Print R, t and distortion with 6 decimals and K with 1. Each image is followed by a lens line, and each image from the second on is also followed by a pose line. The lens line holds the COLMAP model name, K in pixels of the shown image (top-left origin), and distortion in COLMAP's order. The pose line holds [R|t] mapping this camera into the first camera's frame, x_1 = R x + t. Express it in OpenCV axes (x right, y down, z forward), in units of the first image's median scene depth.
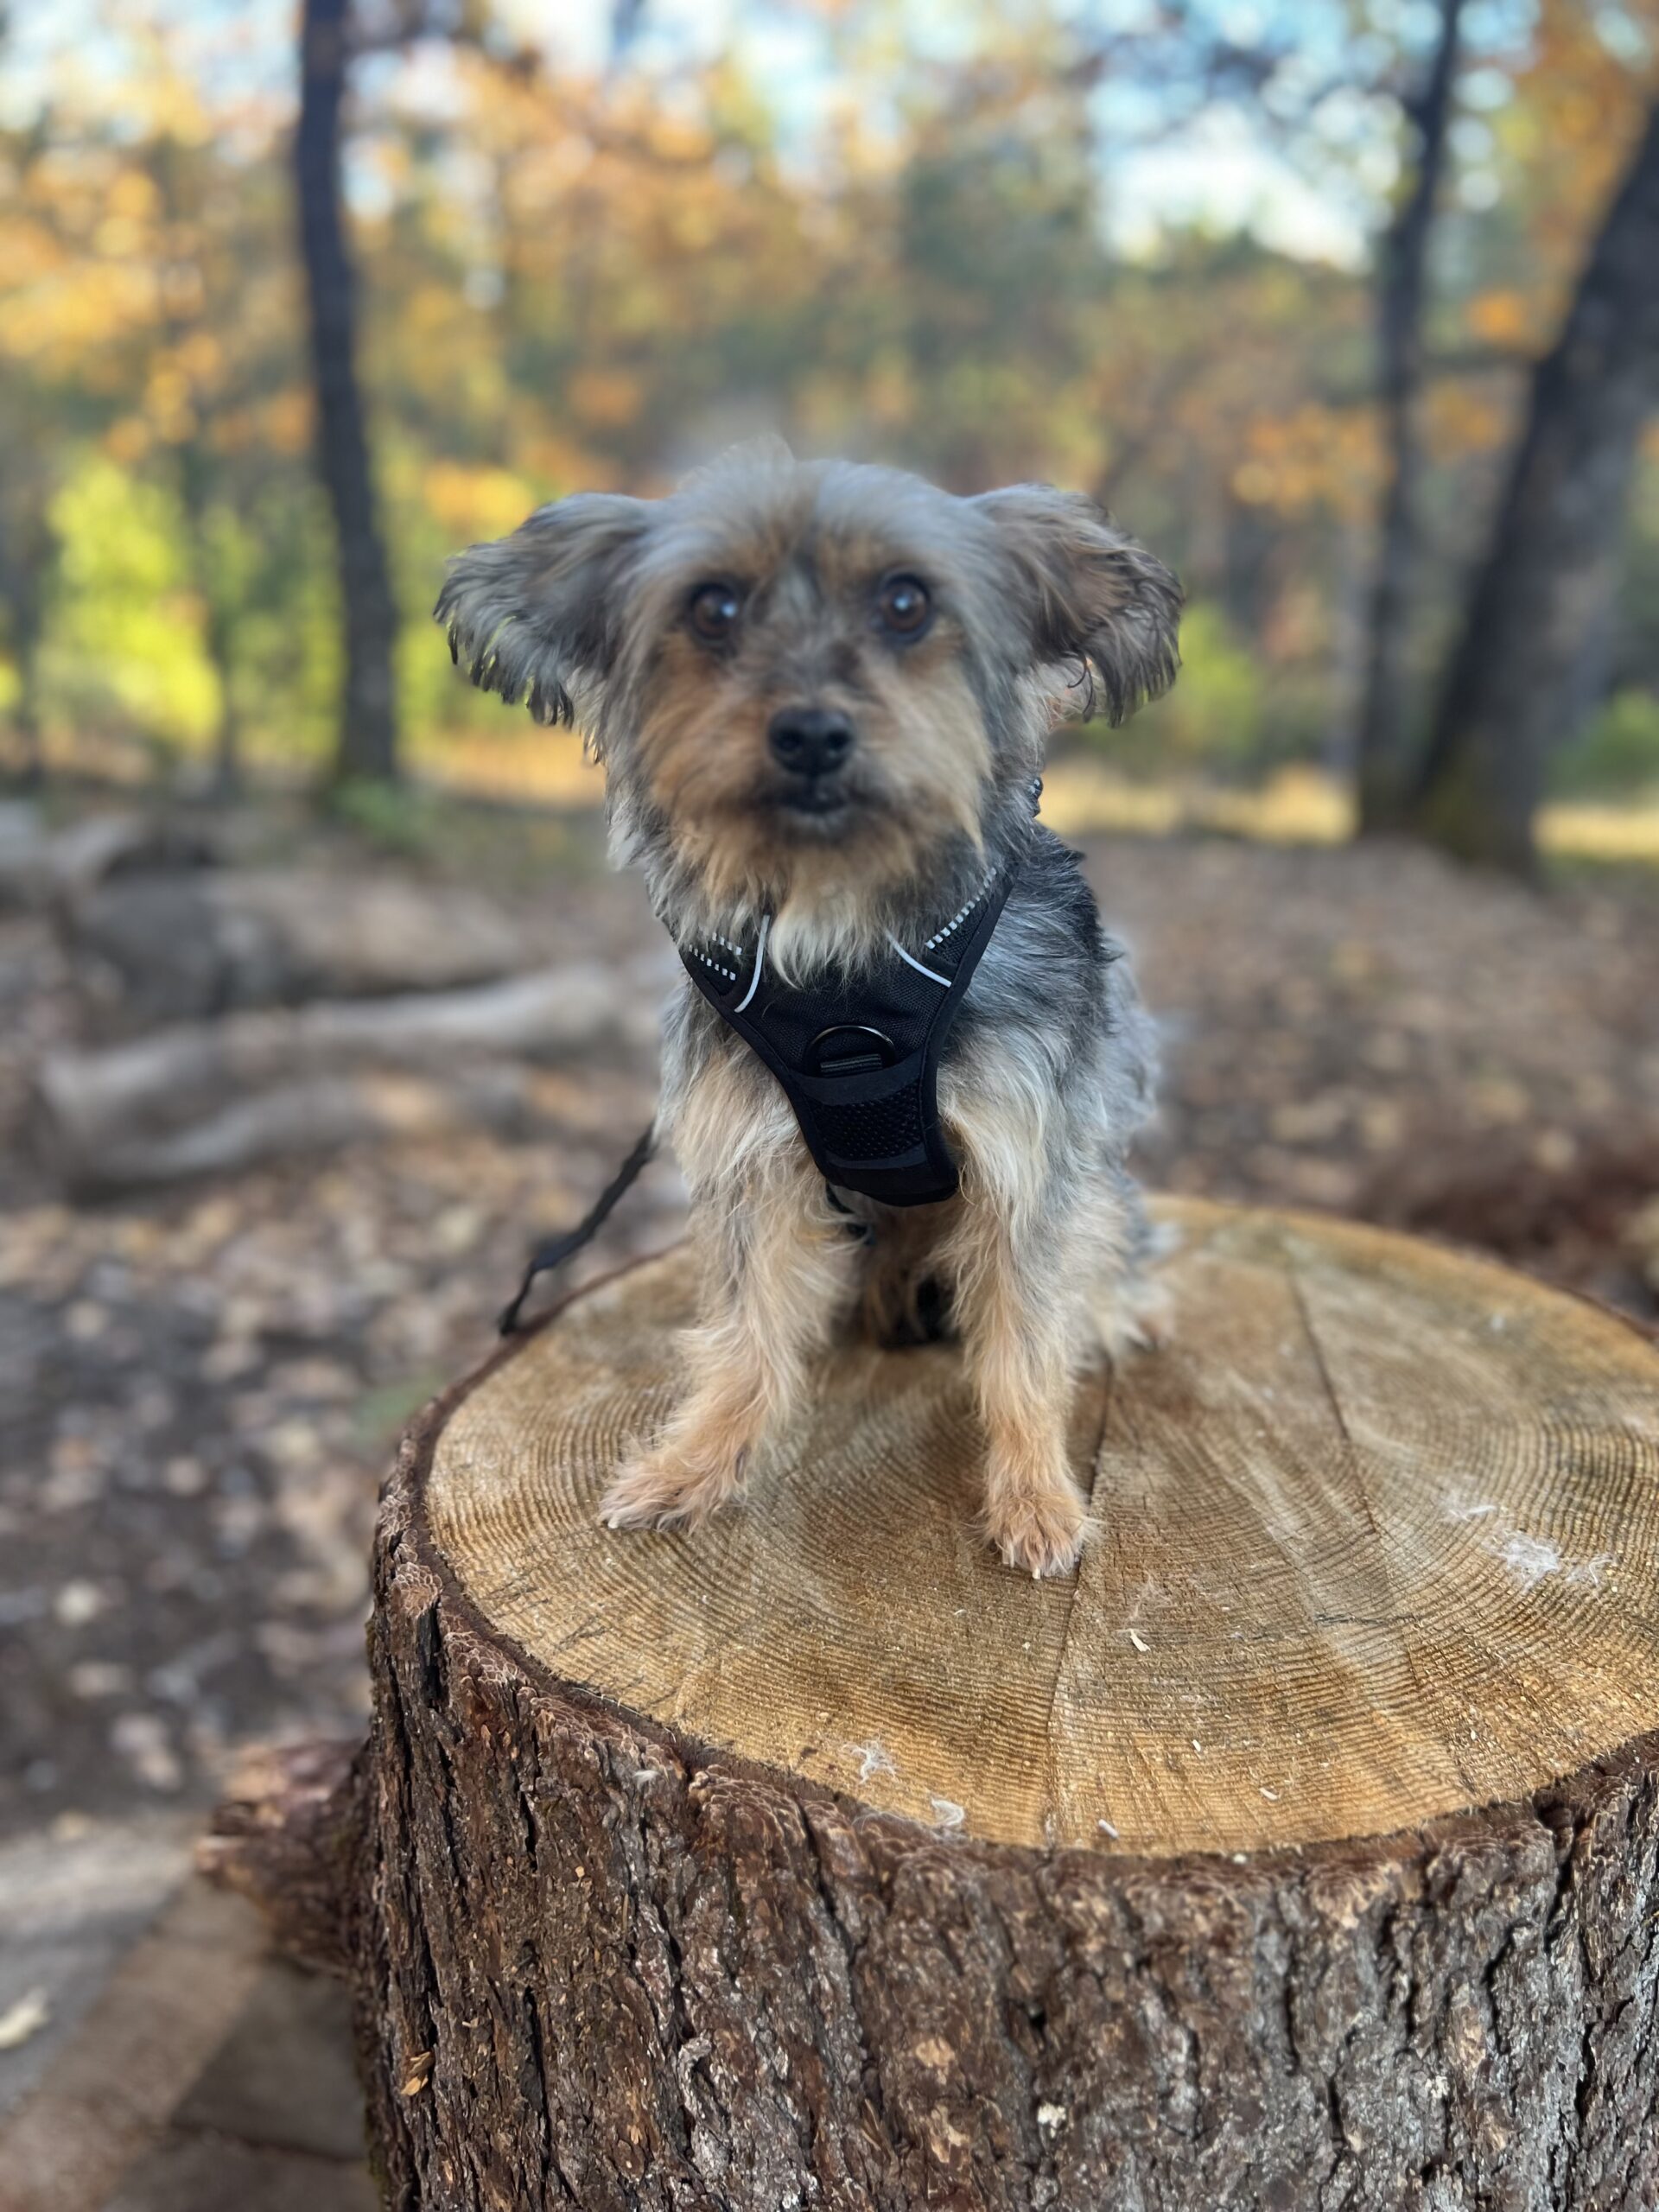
lens RADIAL K [[1694.1, 0, 831.0], [0, 1694.1, 1110.5], [0, 0, 1]] dist [-0.001359, -0.000086]
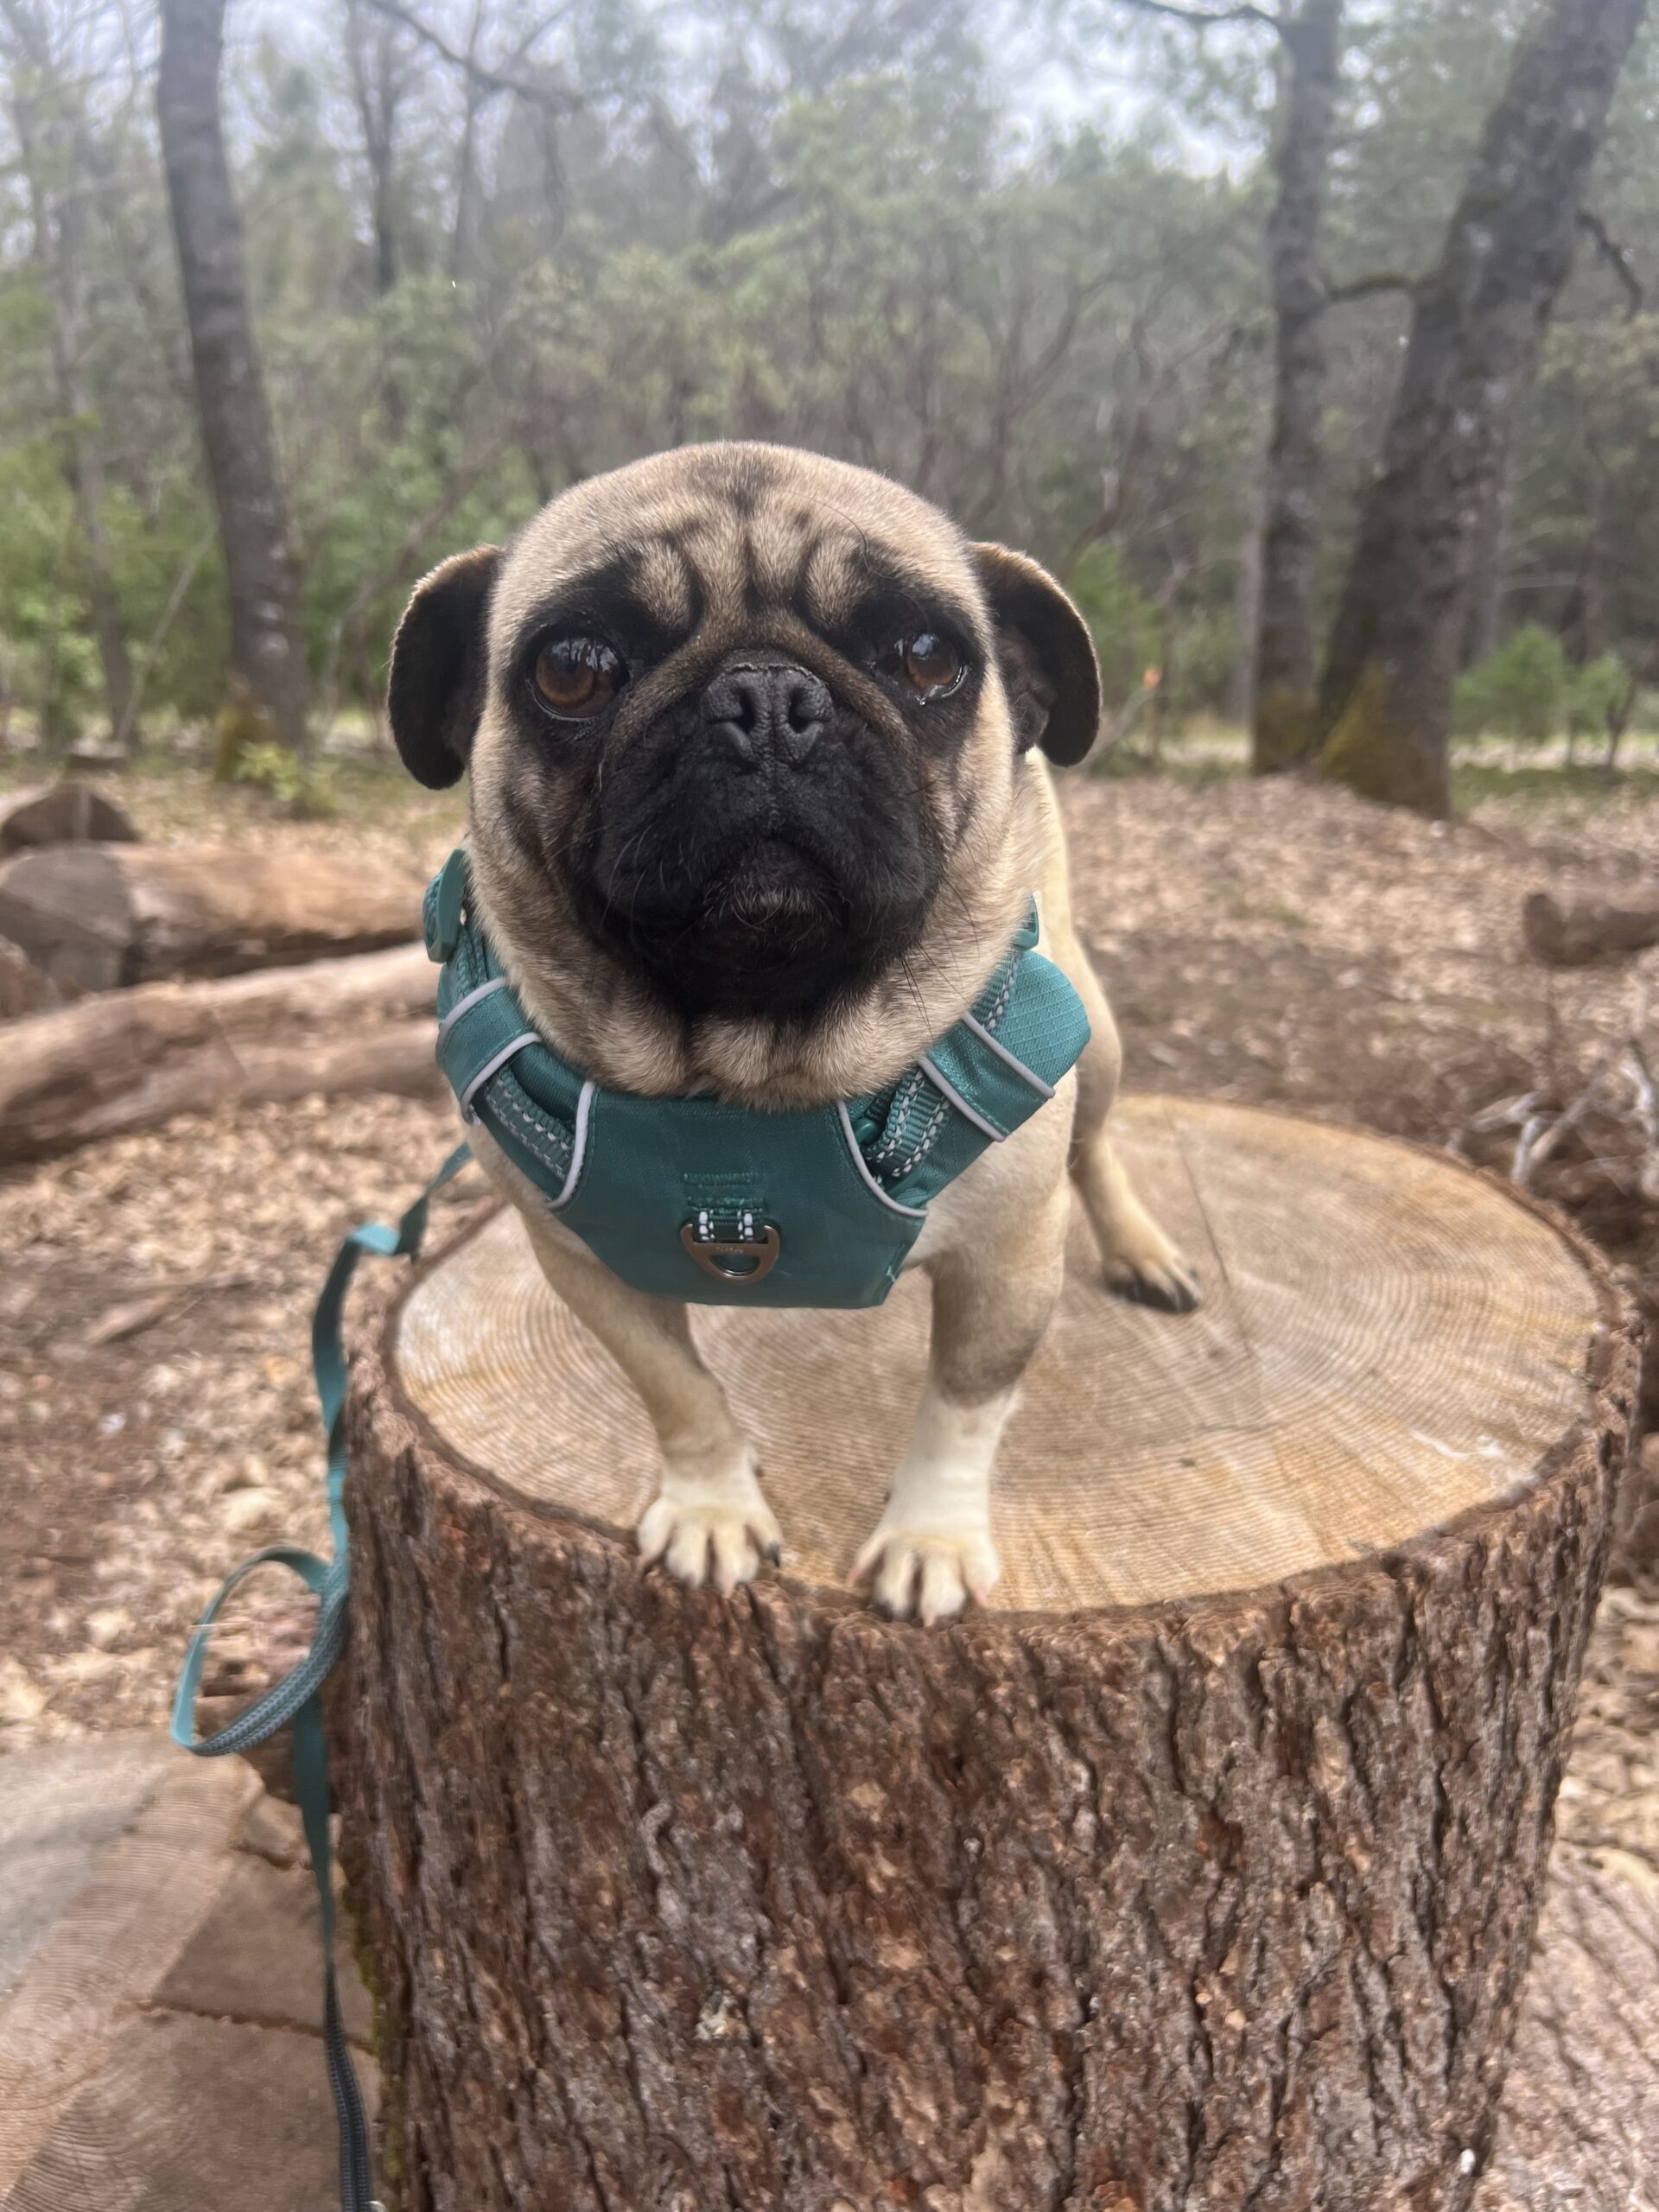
lens RADIAL K [[1704.0, 0, 812.3], [0, 1704.0, 1099.4], [0, 0, 1]] dist [-0.004672, 0.007786]
pose [[0.998896, -0.033328, 0.033093, 0.000659], [0.032644, 0.999247, 0.020995, 0.058693], [-0.033768, -0.019892, 0.999232, -0.137505]]
